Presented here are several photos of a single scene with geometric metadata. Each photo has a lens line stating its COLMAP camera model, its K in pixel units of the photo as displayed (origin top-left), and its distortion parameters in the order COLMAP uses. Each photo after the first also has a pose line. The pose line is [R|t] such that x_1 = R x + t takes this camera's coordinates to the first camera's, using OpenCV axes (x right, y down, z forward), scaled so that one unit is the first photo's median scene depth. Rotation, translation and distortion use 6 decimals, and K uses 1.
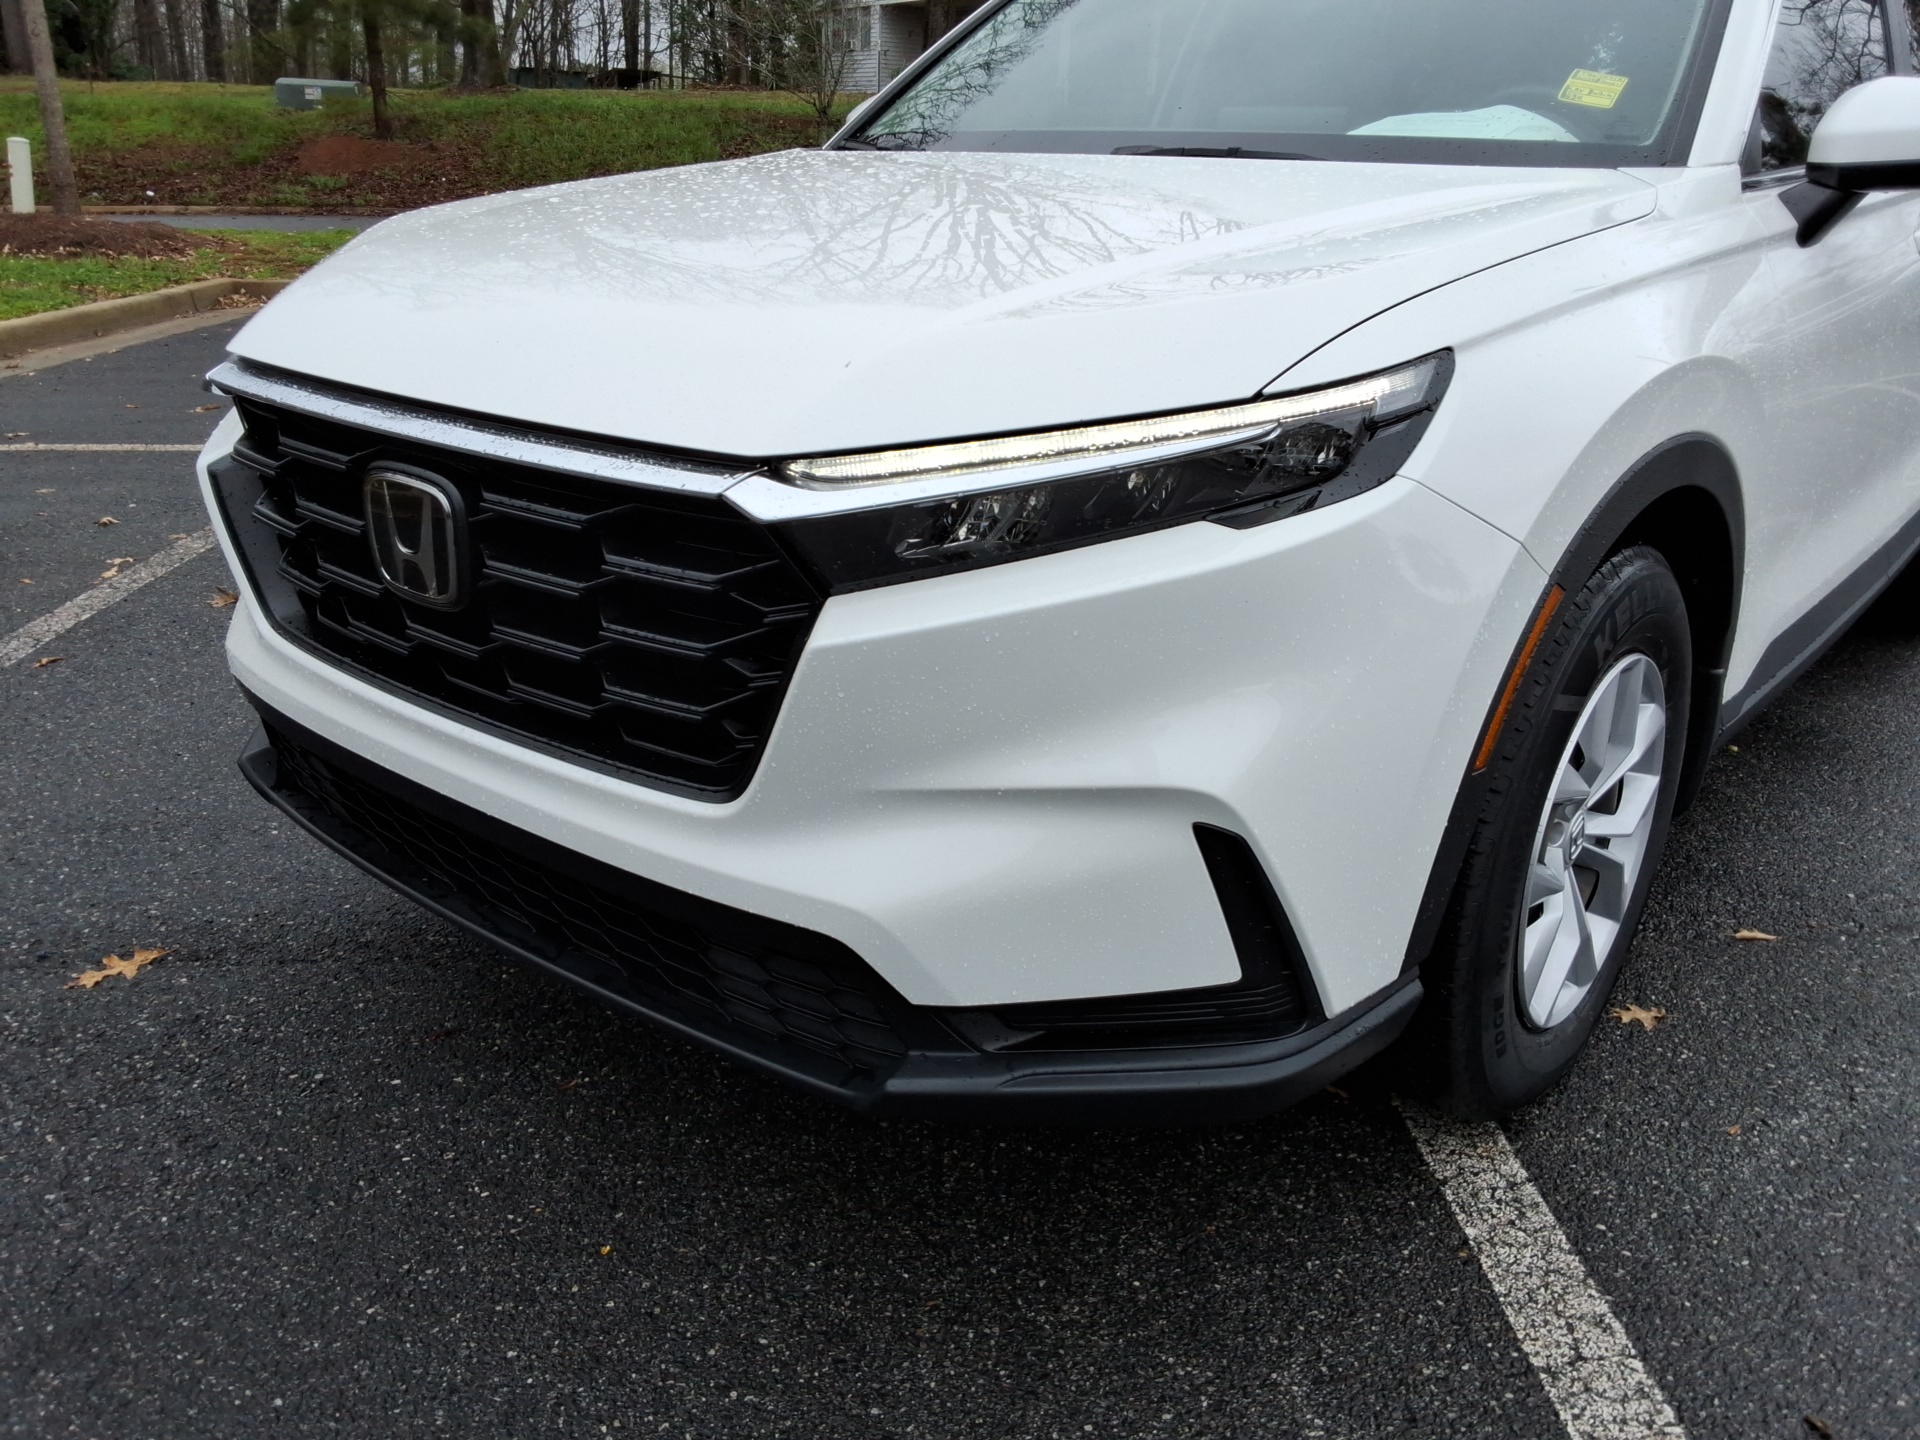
lens RADIAL K [[1536.2, 0, 982.3], [0, 1536.2, 702.1], [0, 0, 1]] dist [0.108667, -0.172063]
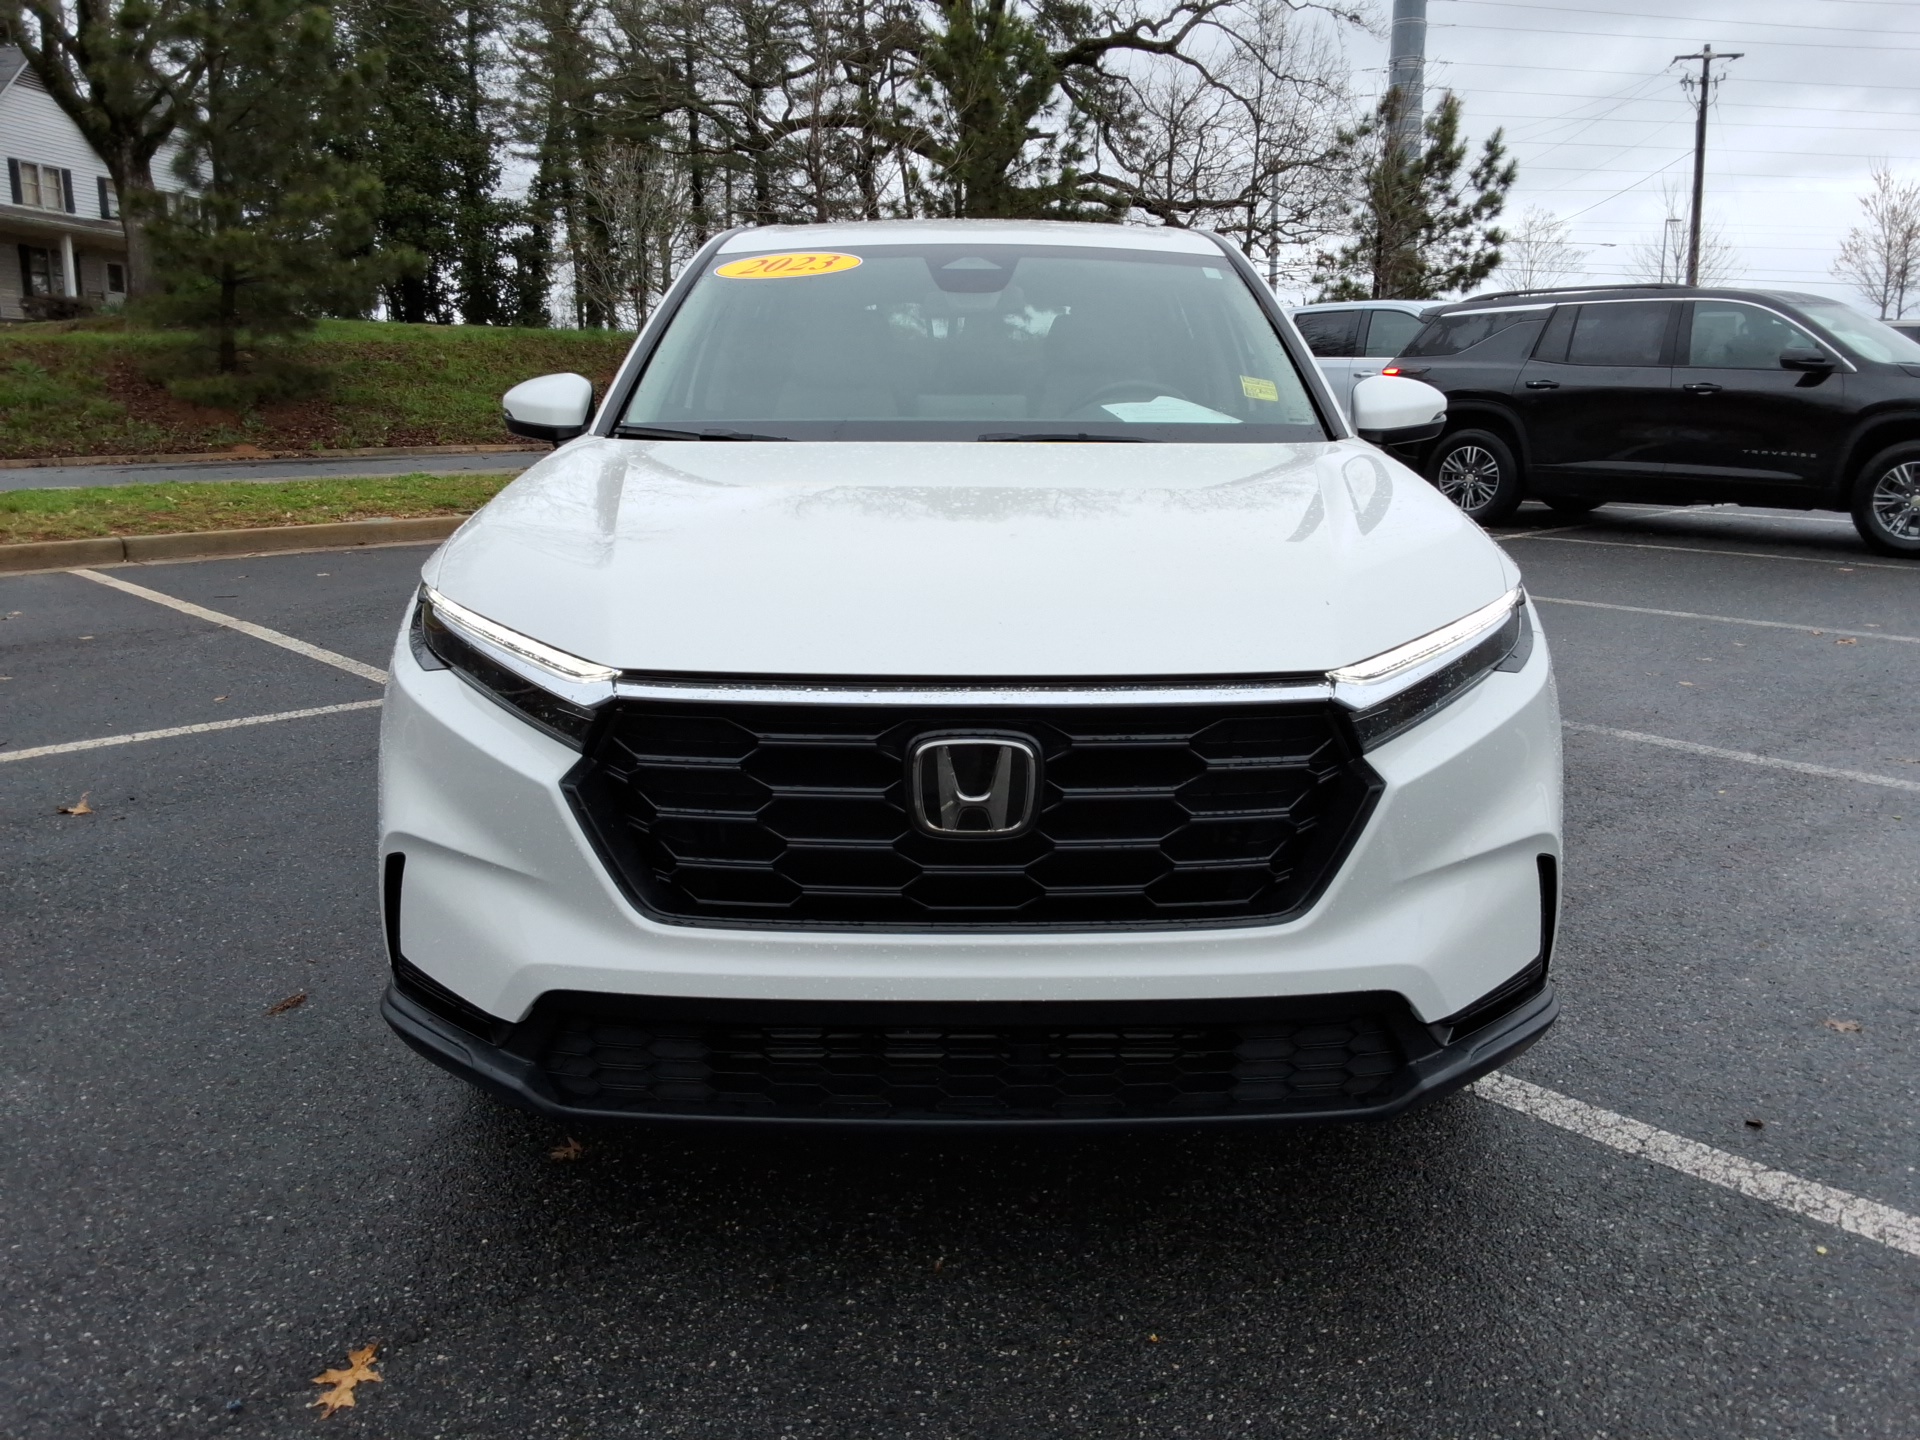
lens RADIAL K [[1535.4, 0, 988.3], [0, 1535.4, 702.4], [0, 0, 1]] dist [0.114172, -0.183203]
pose [[0.765726, -0.146322, 0.626302, -1.130441], [0.225460, 0.973053, -0.048317, -0.112152], [-0.602355, 0.178204, 0.778082, 0.045238]]
